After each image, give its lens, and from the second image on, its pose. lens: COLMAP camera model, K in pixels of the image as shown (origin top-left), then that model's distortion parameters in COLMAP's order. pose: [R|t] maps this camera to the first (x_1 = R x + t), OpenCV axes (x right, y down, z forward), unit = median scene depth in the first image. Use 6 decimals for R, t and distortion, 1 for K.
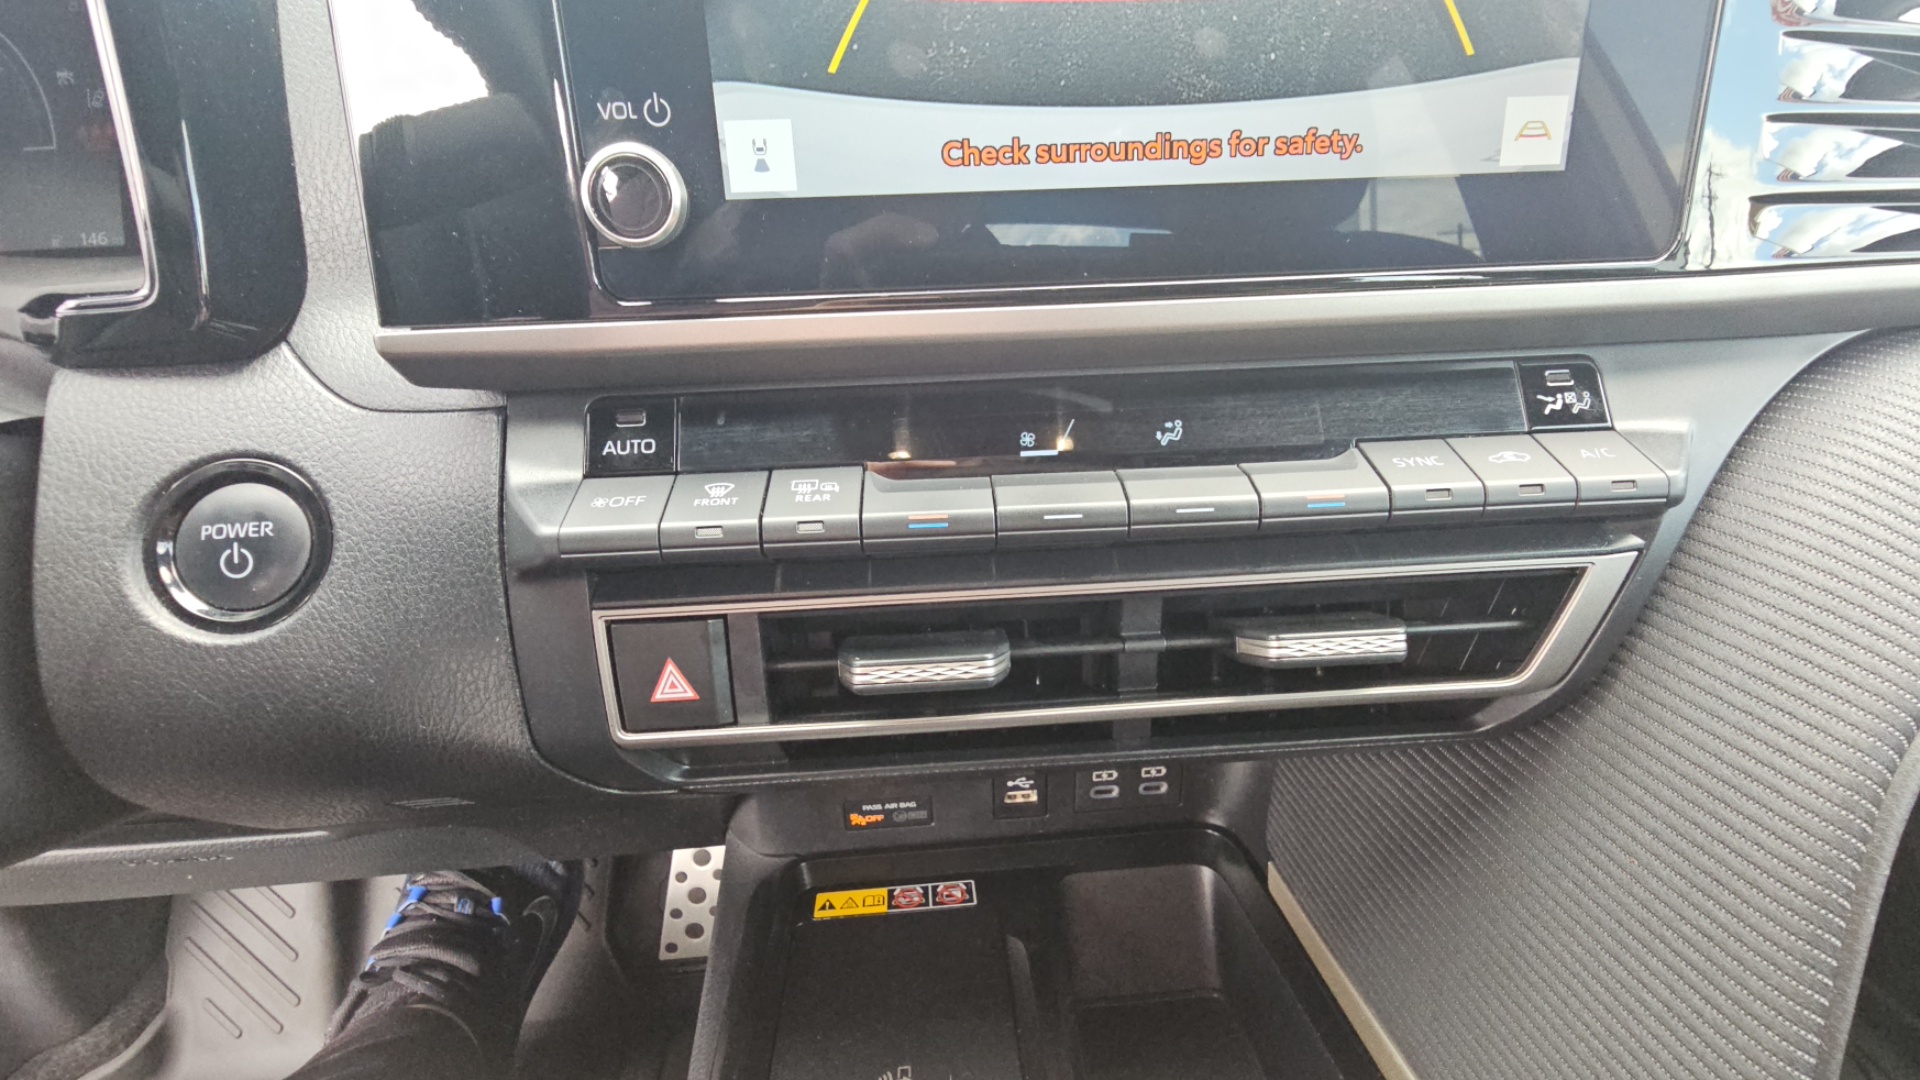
lens RADIAL K [[860.0, 0, 982.0], [0, 860.0, 543.7], [0, 0, 1]] dist [0.008591, -0.007128]
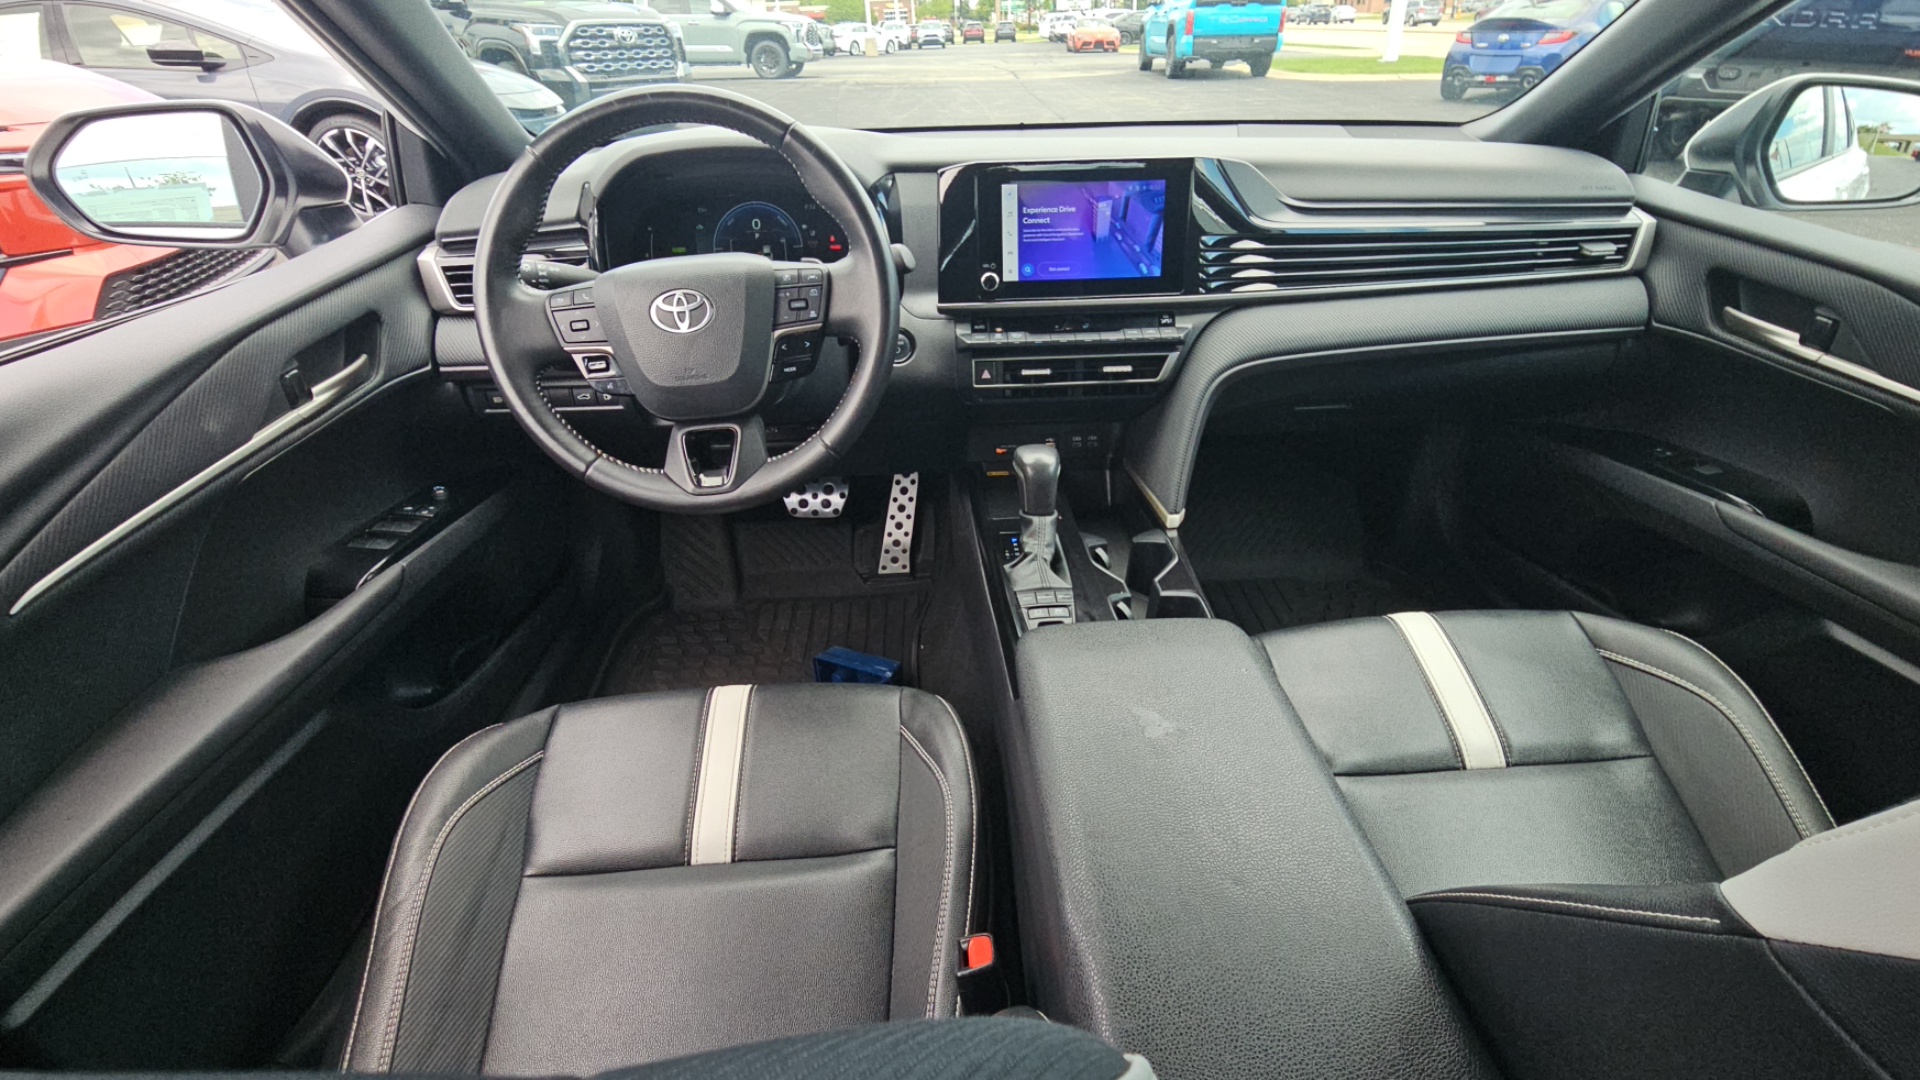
lens RADIAL K [[860.0, 0, 981.6], [0, 860.0, 542.7], [0, 0, 1]] dist [0.008591, -0.007128]
pose [[0.999757, 0.017649, -0.013182, -0.165366], [-0.016198, 0.994547, 0.103020, 0.344423], [0.014928, -0.102781, 0.994592, -2.286921]]
